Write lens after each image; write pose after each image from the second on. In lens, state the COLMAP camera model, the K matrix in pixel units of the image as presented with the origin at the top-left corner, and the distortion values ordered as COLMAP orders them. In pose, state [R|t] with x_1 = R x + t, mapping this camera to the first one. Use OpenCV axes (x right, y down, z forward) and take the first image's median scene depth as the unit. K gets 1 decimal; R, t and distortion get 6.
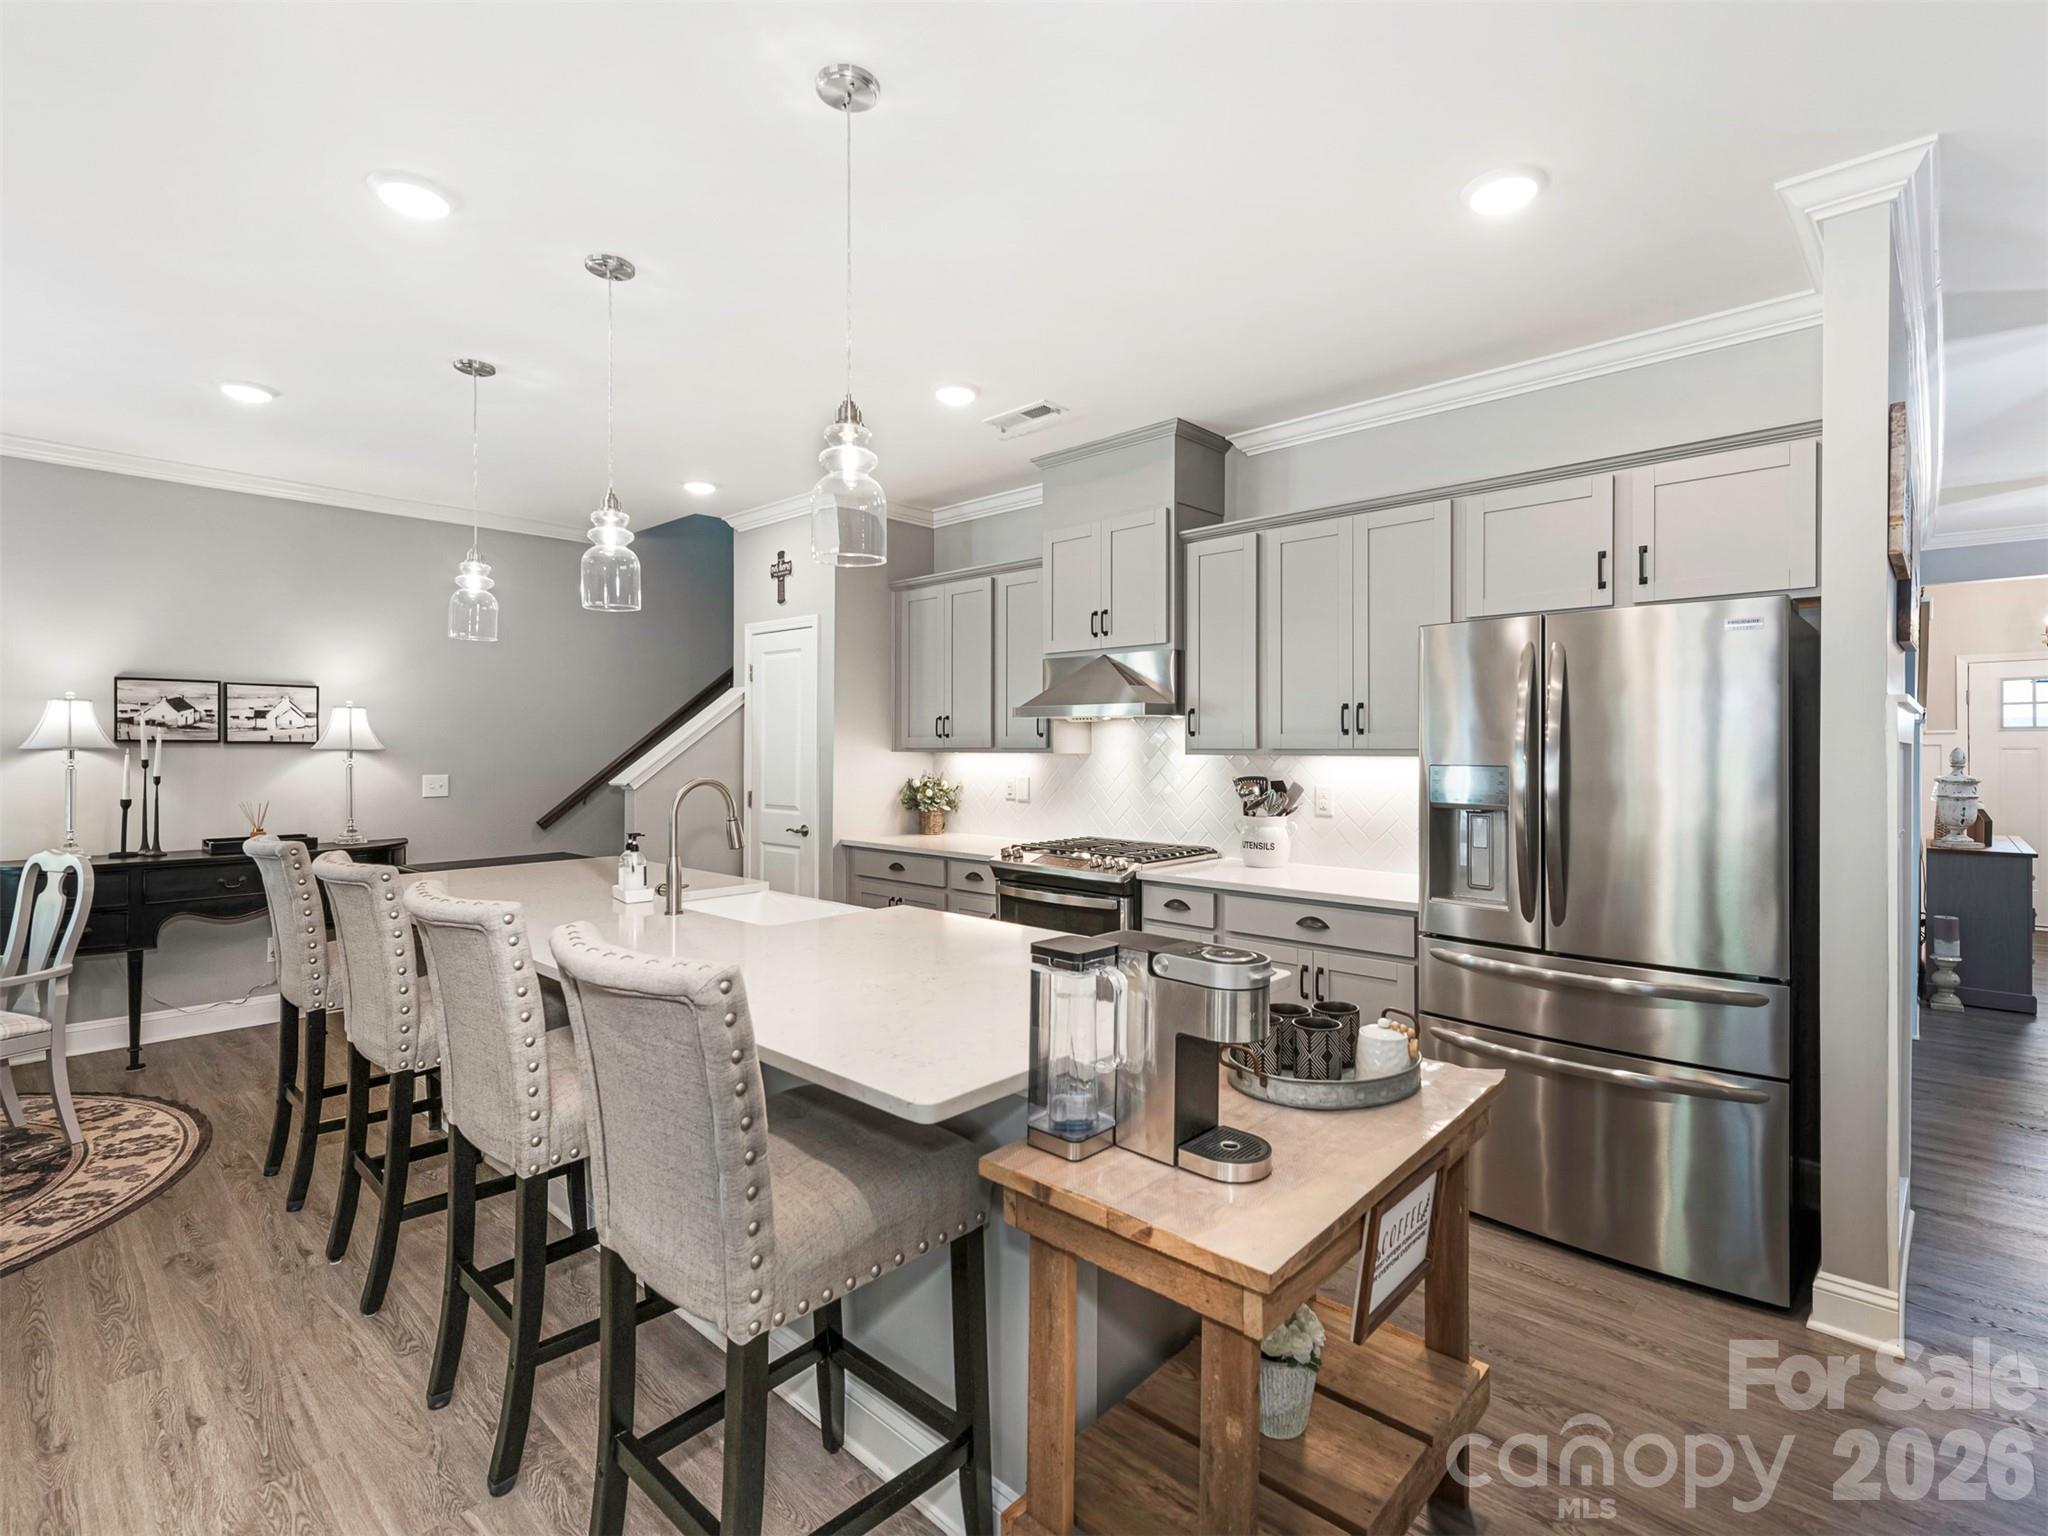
lens RADIAL K [[989.8, 0, 1051.6], [0, 989.8, 731.6], [0, 0, 1]] dist [0.000874, -0.001656]
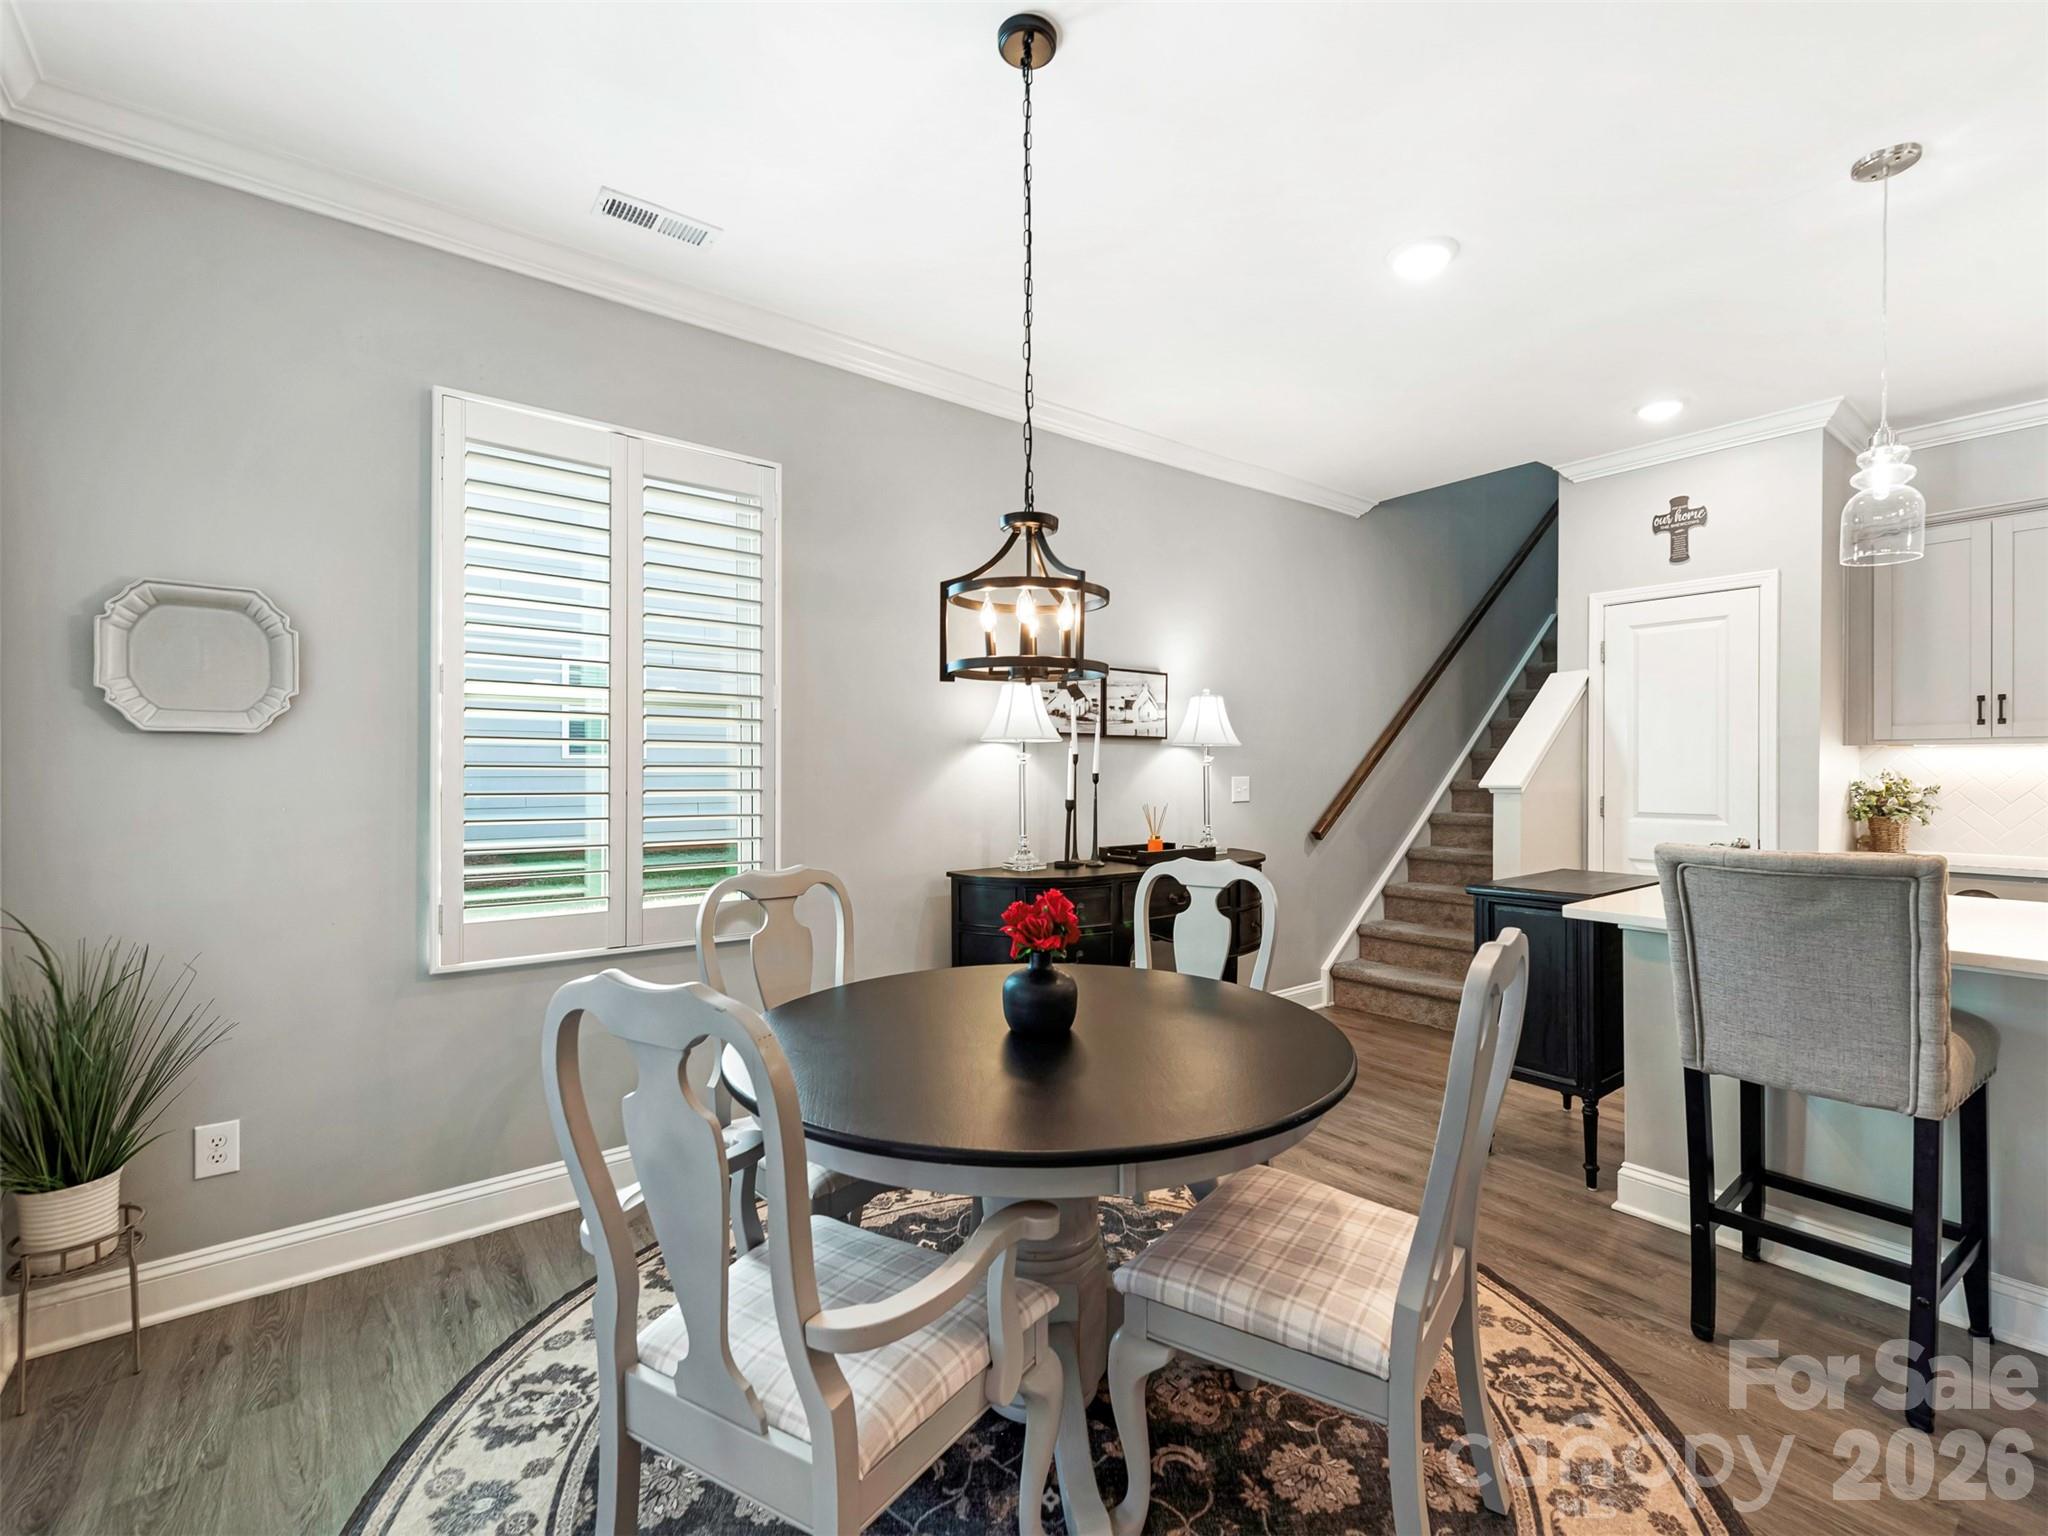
lens RADIAL K [[916.5, 0, 1054.6], [0, 916.5, 773.2], [0, 0, 1]] dist [0.002125, -0.000672]
pose [[0.982706, -0.002652, -0.185152, -0.771740], [0.006659, 0.999757, 0.021023, 0.027451], [0.185051, -0.021892, 0.982485, 0.207117]]
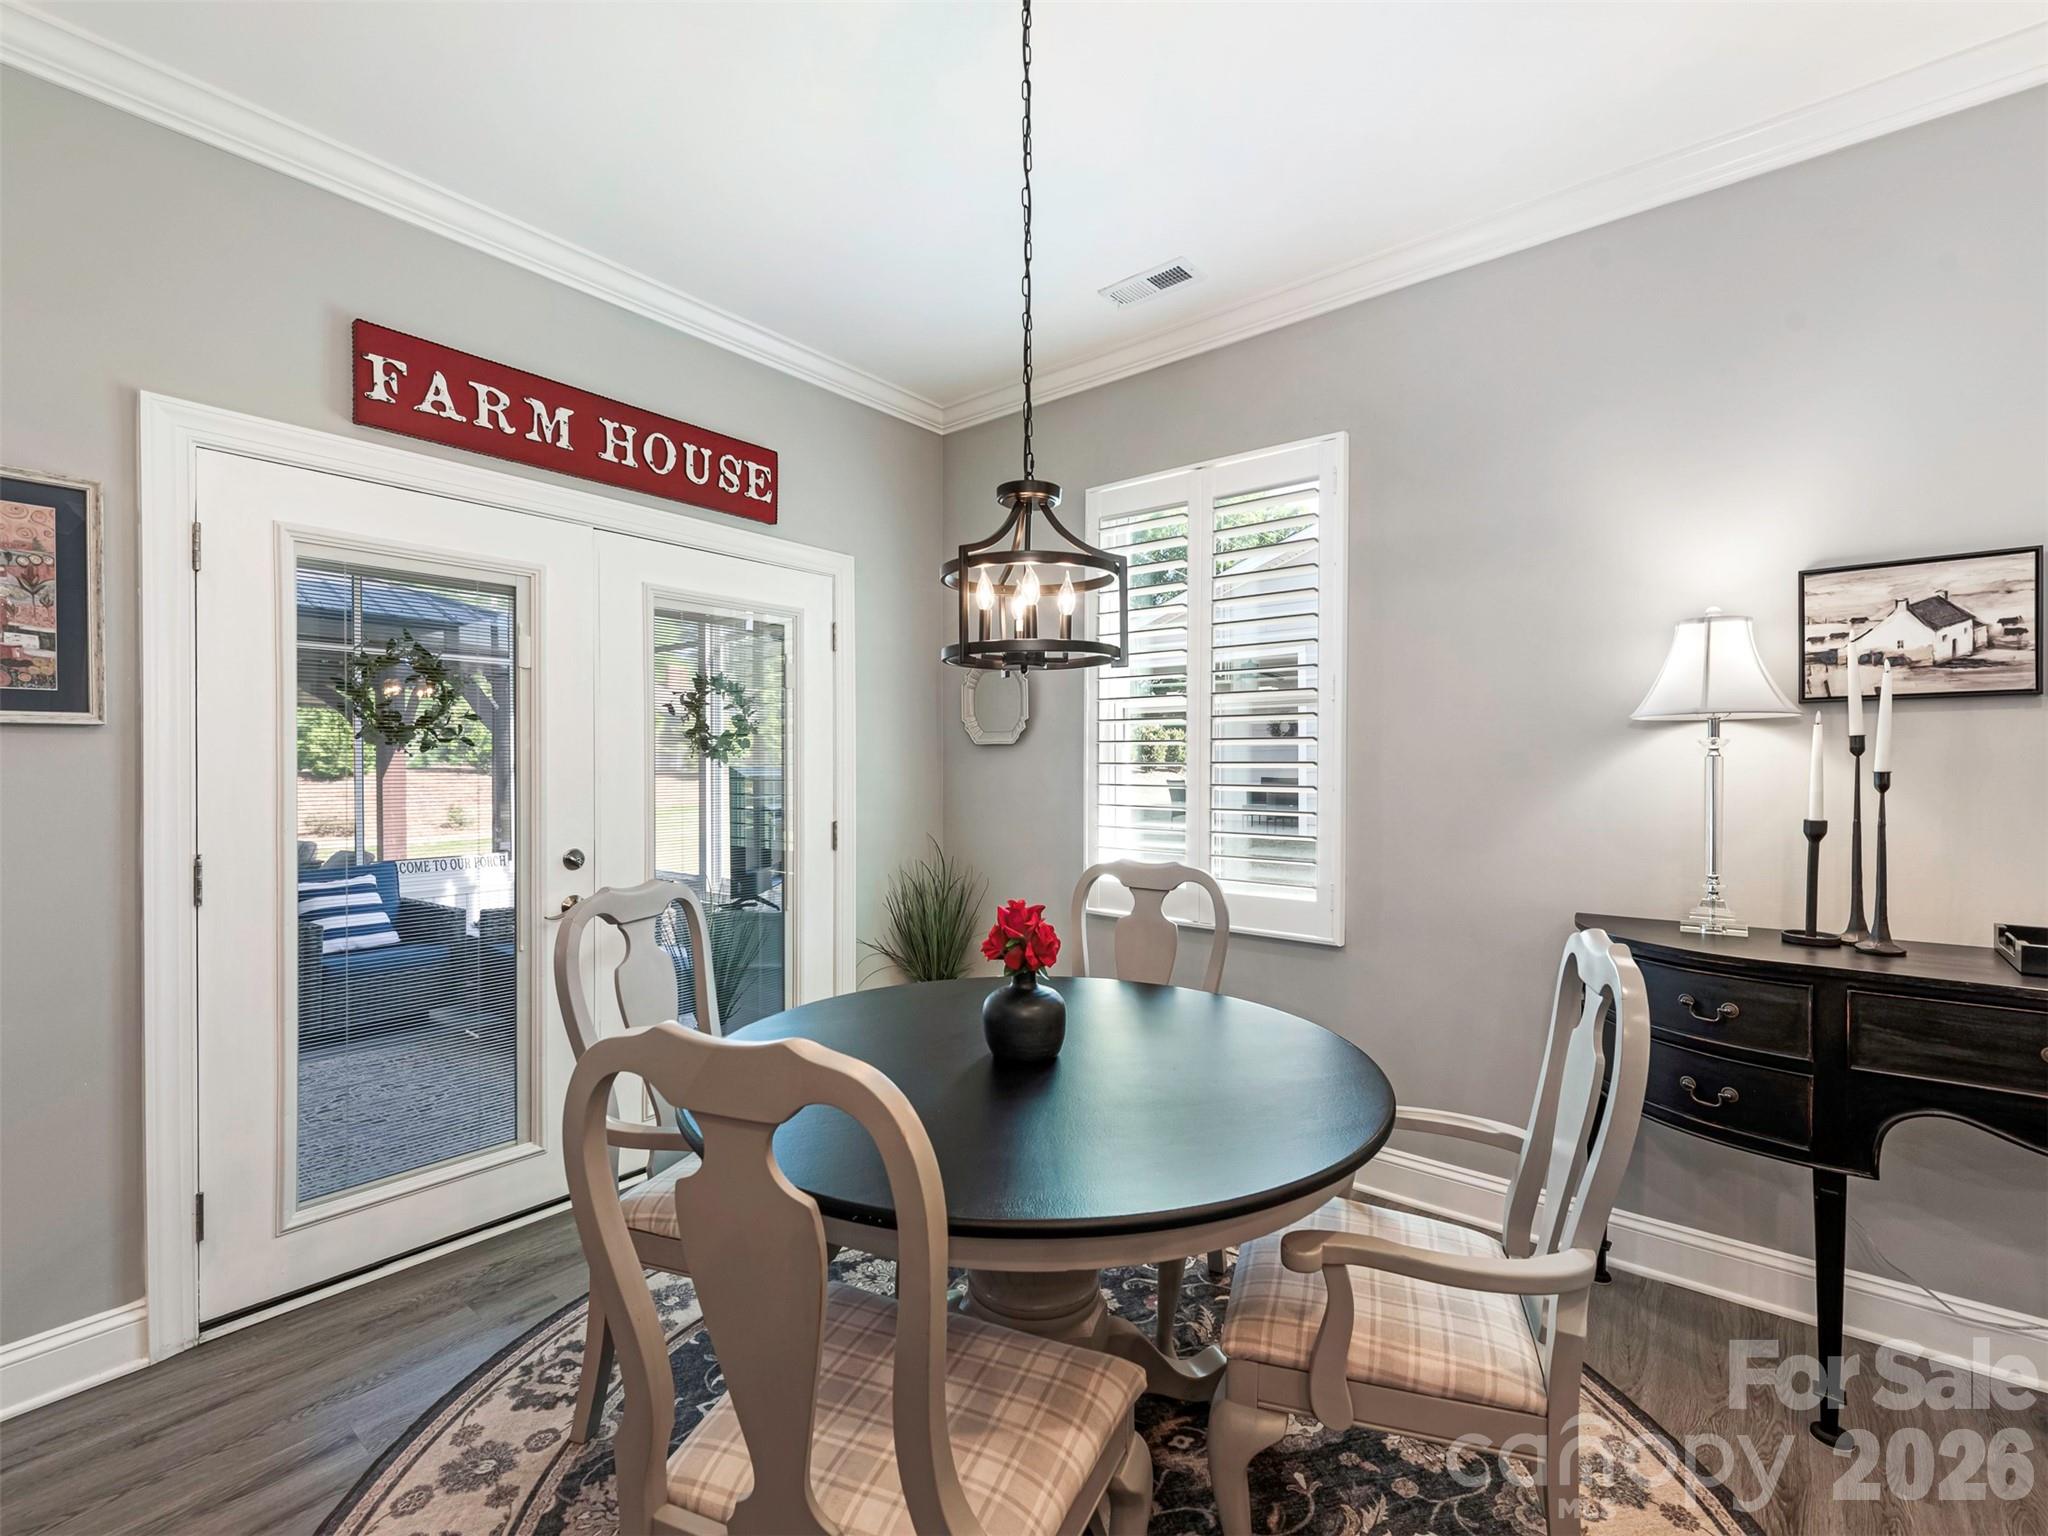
lens RADIAL K [[916.5, 0, 1017.6], [0, 916.5, 766.4], [0, 0, 1]] dist [0.002125, -0.000672]
pose [[0.068618, 0.018067, -0.997479, -0.512437], [0.014916, 0.999706, 0.019134, 0.028262], [0.997532, -0.016192, 0.068328, 0.575529]]
